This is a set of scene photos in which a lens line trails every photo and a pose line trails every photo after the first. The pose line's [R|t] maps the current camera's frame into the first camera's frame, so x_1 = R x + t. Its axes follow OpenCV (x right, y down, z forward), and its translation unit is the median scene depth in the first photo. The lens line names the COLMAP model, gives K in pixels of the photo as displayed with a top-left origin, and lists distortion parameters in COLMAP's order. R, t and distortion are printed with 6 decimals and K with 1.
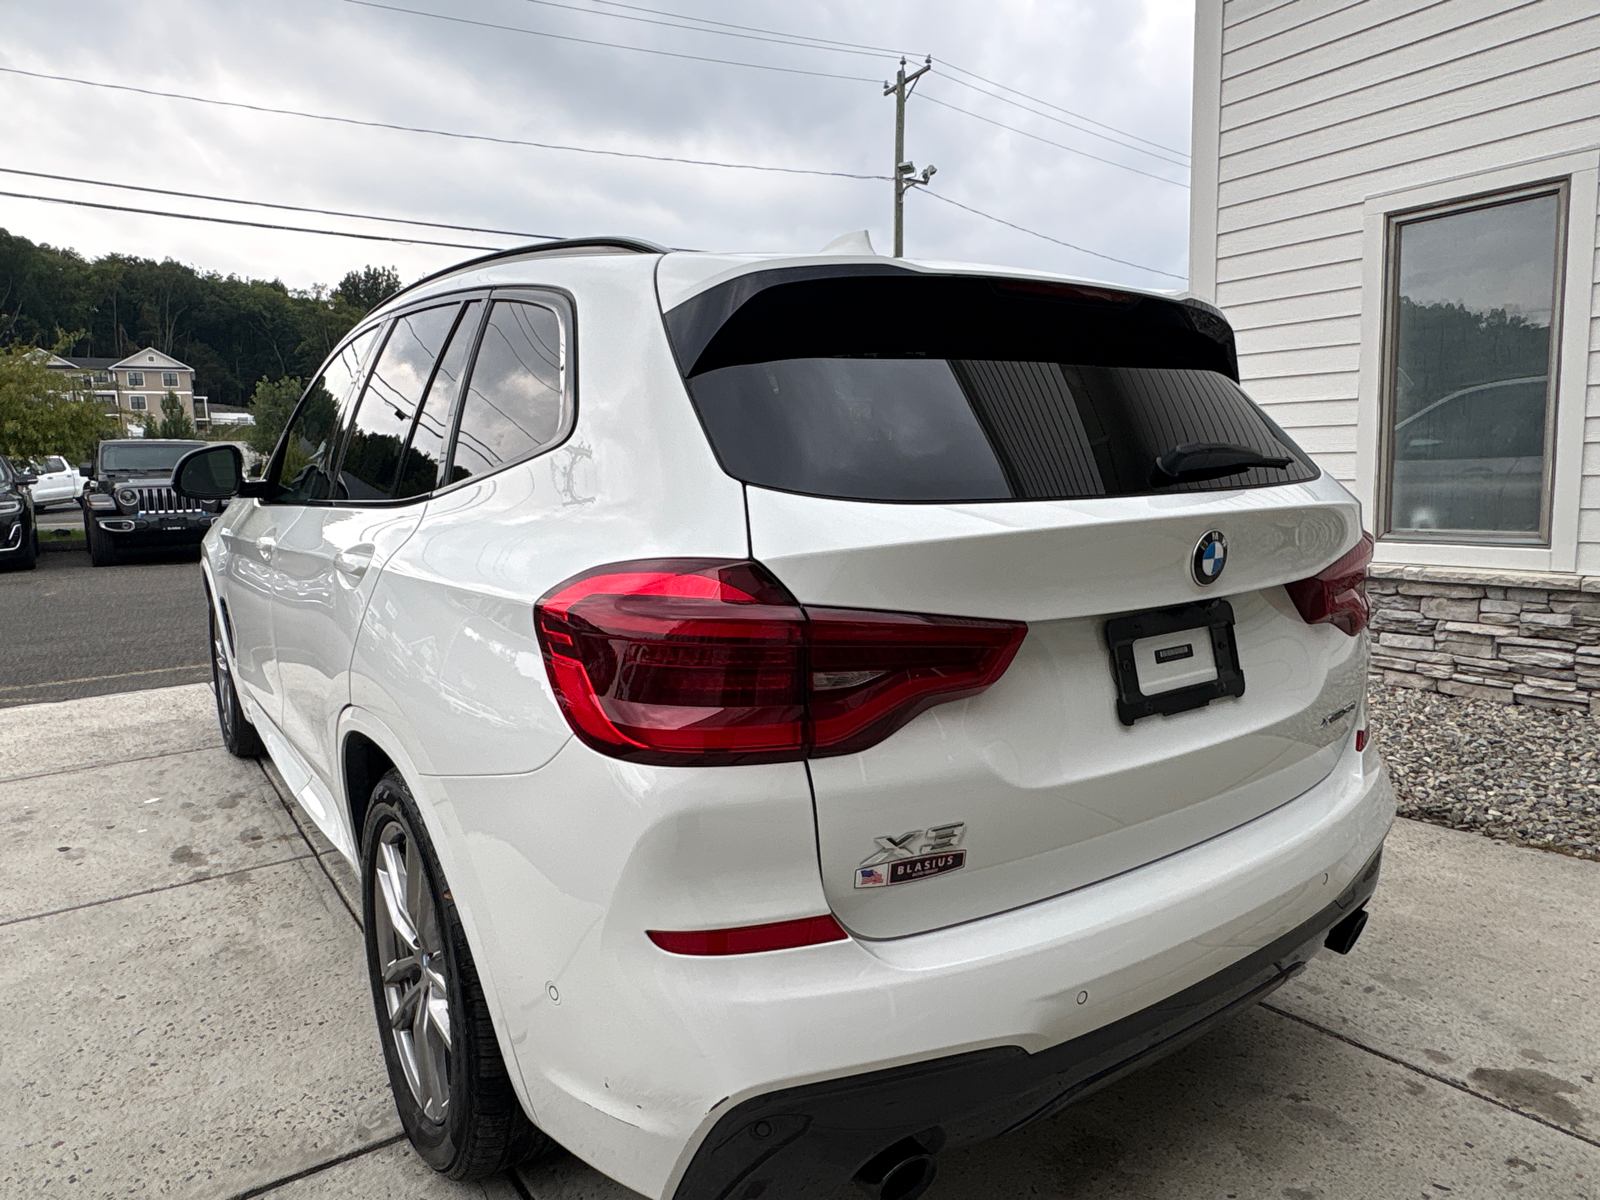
lens RADIAL K [[1014.3, 0, 795.9], [0, 1014.3, 599.9], [0, 0, 1]] dist [0.002509, -0.000959]
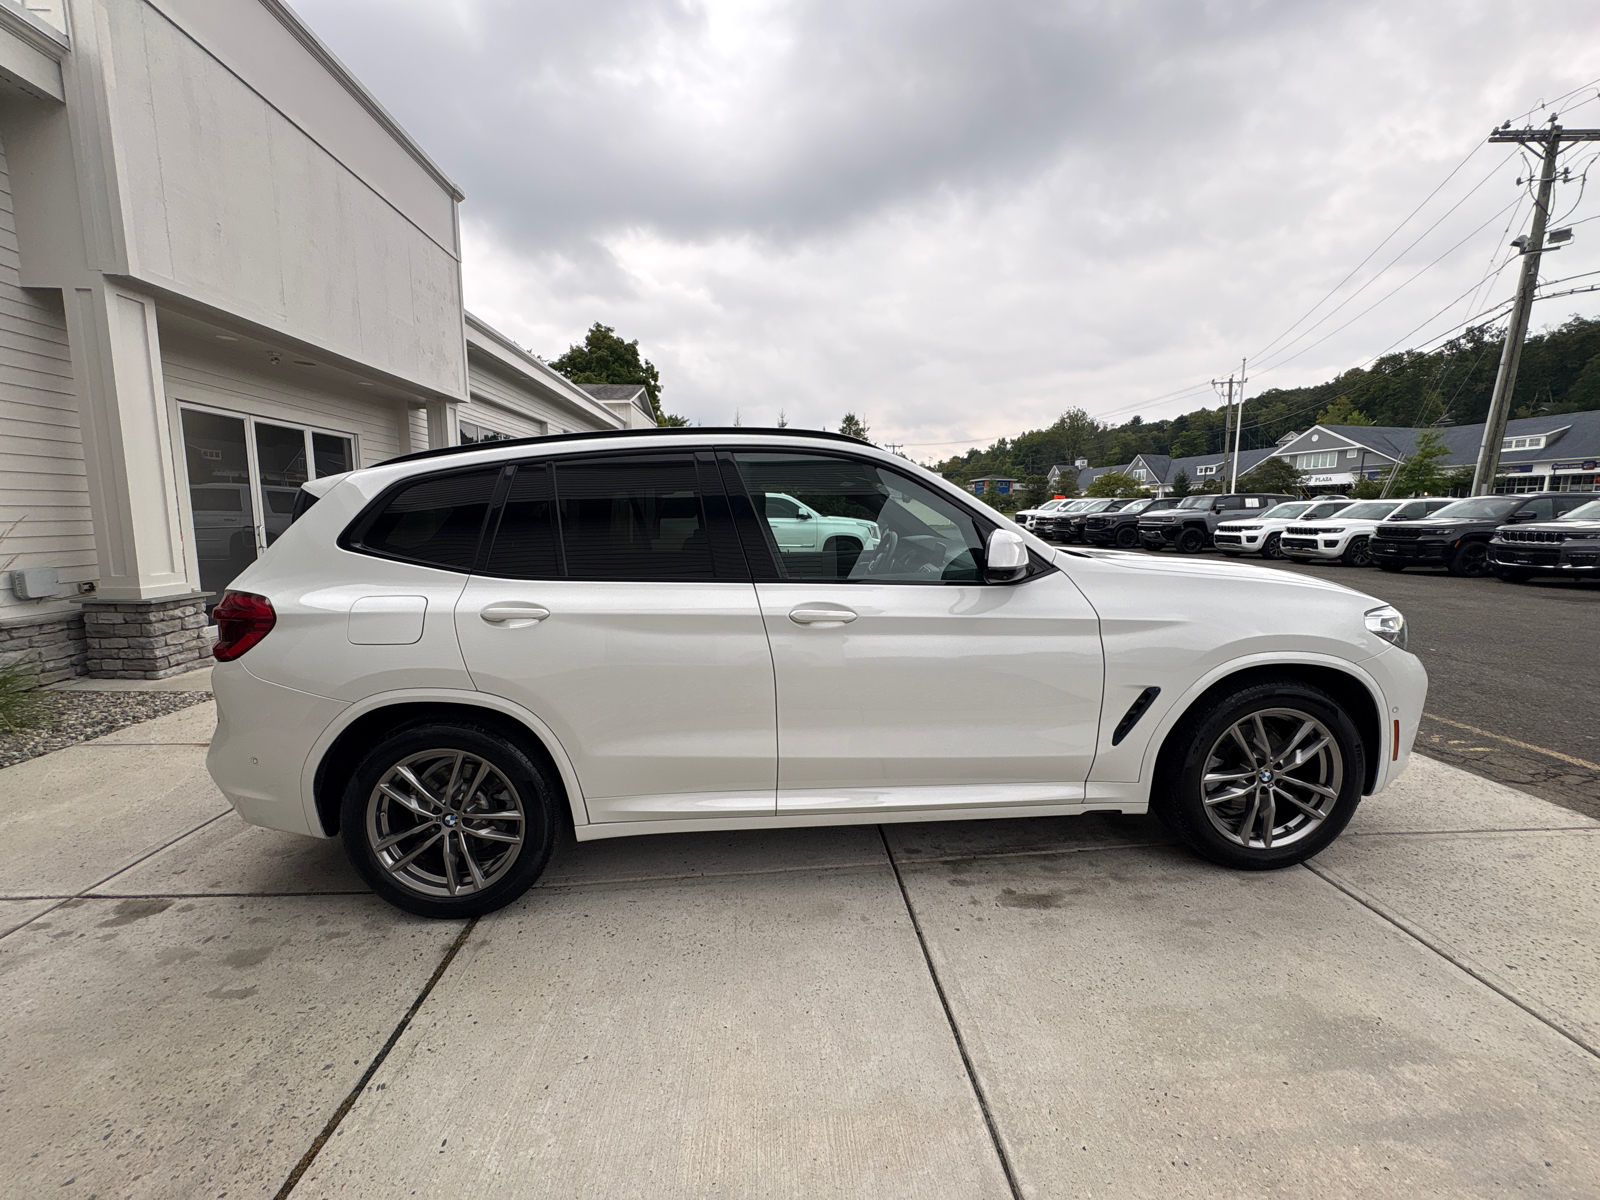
lens RADIAL K [[636.3, 0, 796.9], [0, 636.3, 599.7], [0, 0, 1]] dist [0.001502, -0.001181]
pose [[-0.535834, 0.134201, -0.833590, 0.646388], [-0.101478, 0.969894, 0.221376, -0.291462], [0.838203, 0.203212, -0.506084, 1.649135]]
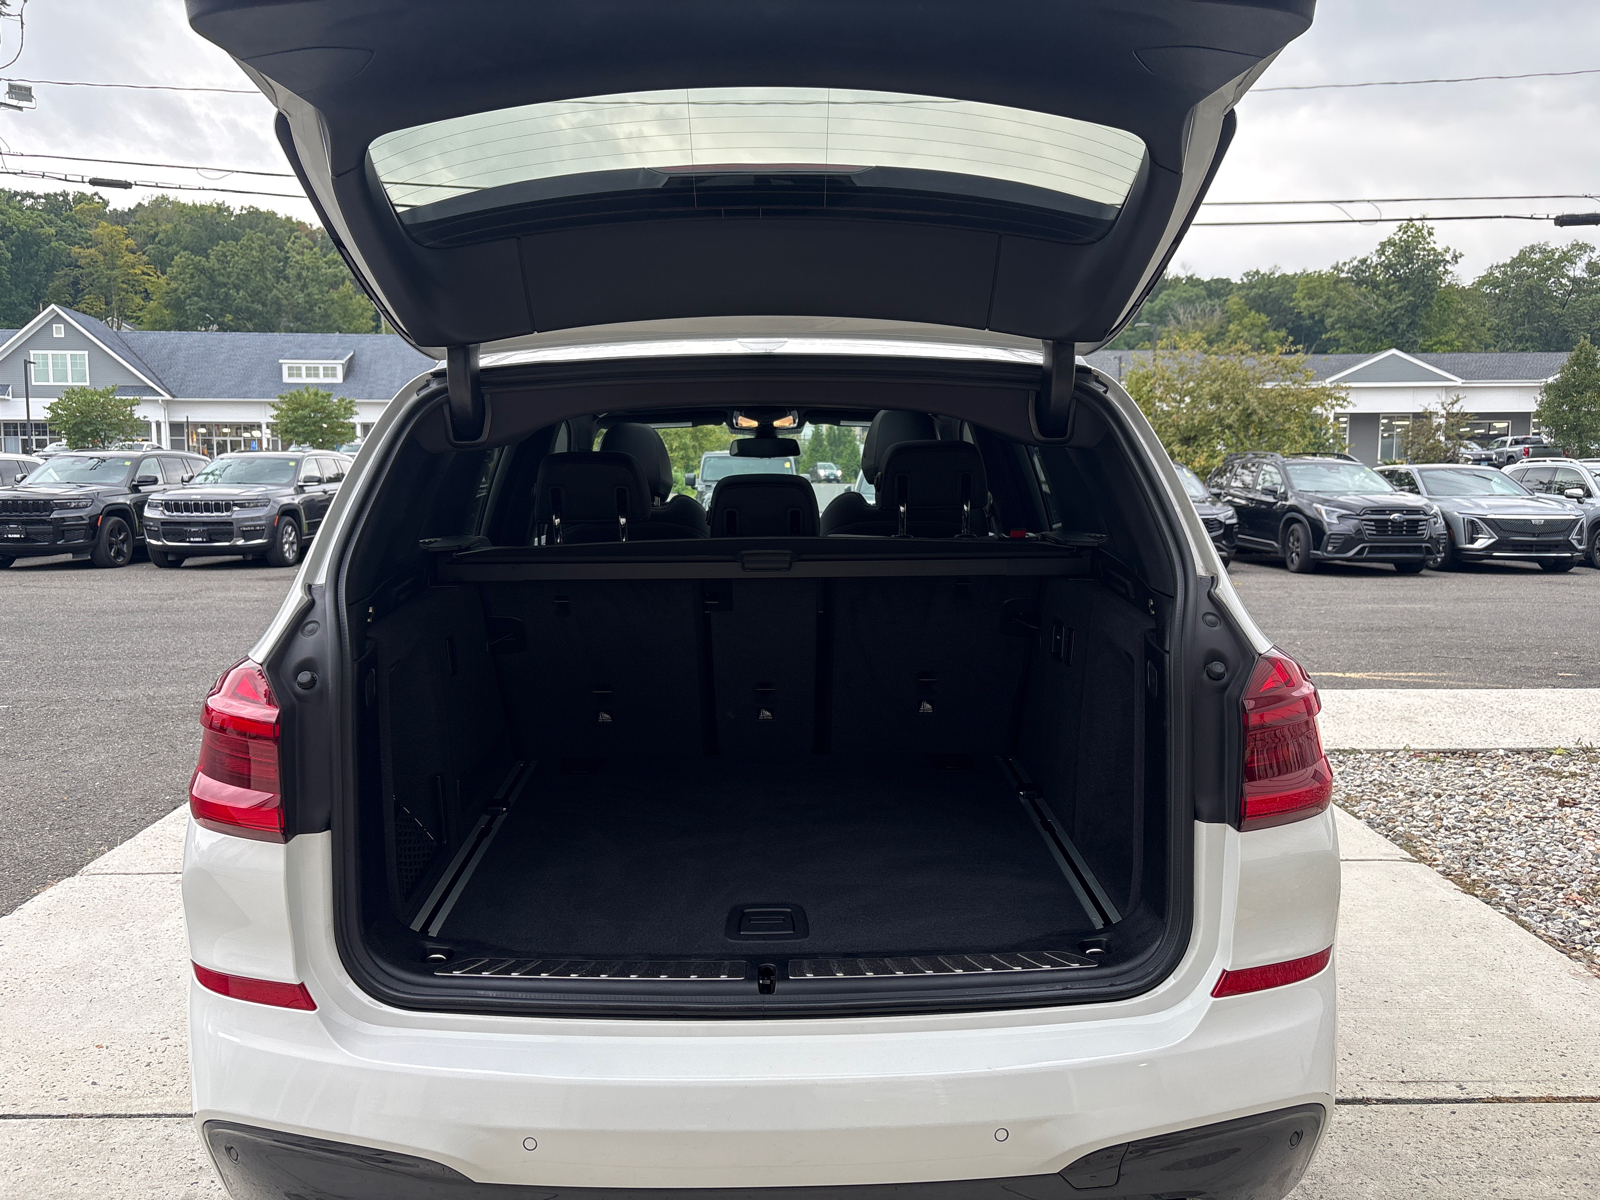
lens RADIAL K [[1213.5, 0, 770.0], [0, 1213.5, 603.3], [0, 0, 1]] dist [0.031227, -0.028649]
pose [[0.829812, 0.079205, -0.552393, 0.492697], [-0.090165, 0.995900, 0.007351, -0.073568], [0.550711, 0.043707, 0.833551, 0.052485]]
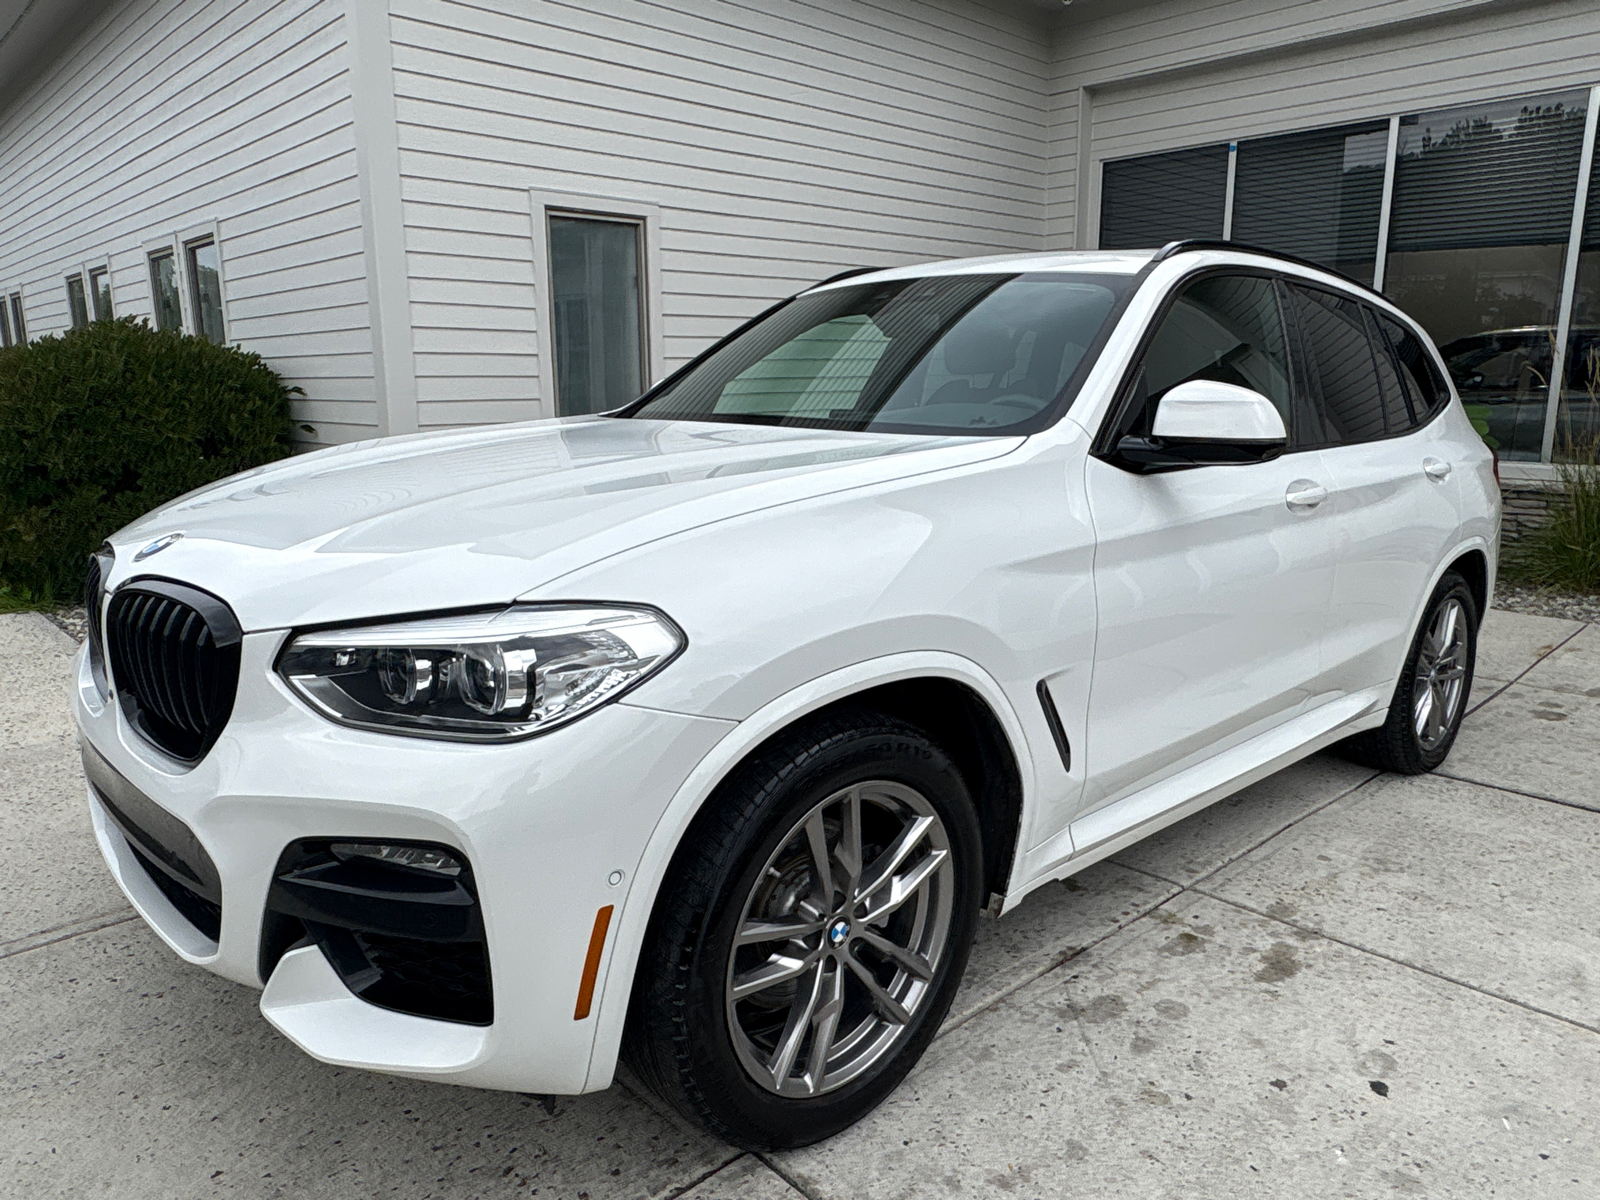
lens RADIAL K [[1094.0, 0, 788.7], [0, 1094.0, 598.5], [0, 0, 1]] dist [-0.005927, 0.005671]
pose [[-0.135951, -0.173498, 0.975405, -1.374960], [0.136009, 0.971956, 0.191841, -0.210331], [-0.981335, 0.158745, -0.108541, 1.509976]]
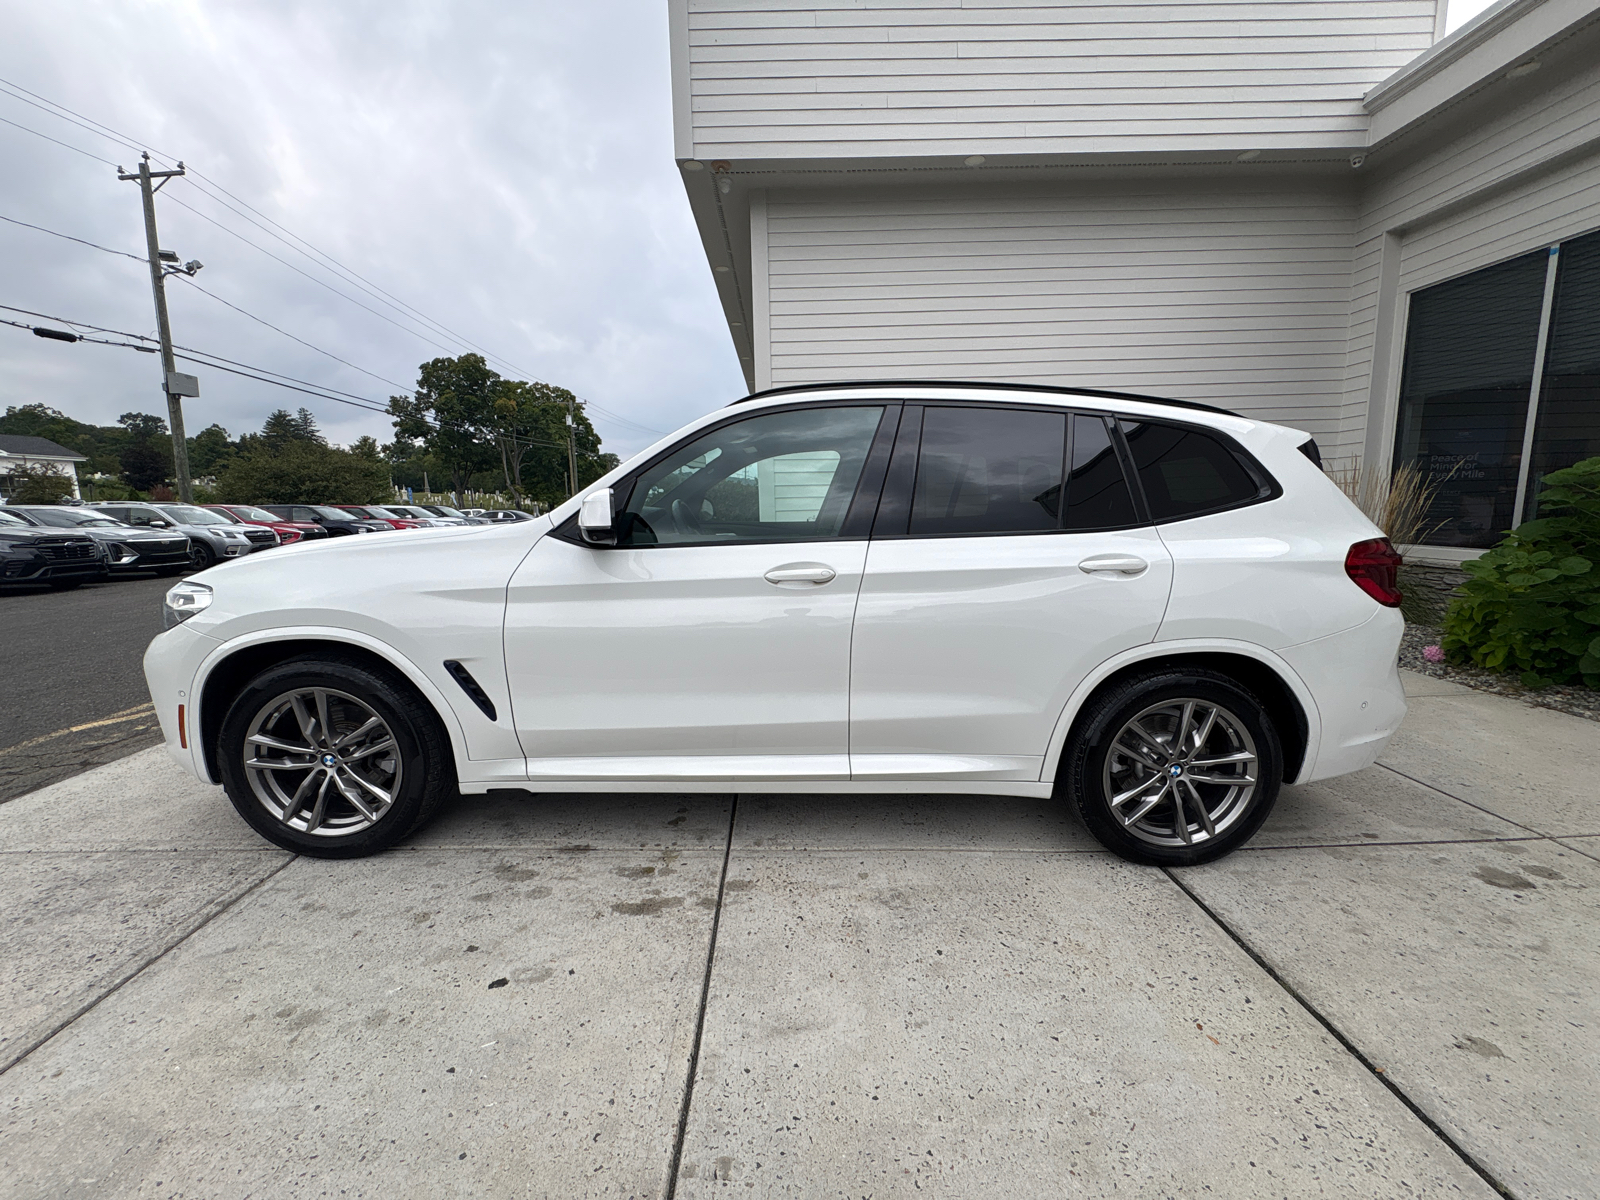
lens RADIAL K [[636.3, 0, 797.3], [0, 636.3, 601.9], [0, 0, 1]] dist [0.001502, -0.001181]
pose [[0.568167, -0.110632, 0.815443, -1.078912], [0.115100, 0.991865, 0.054370, -0.062754], [-0.814824, 0.062966, 0.576279, 0.552767]]
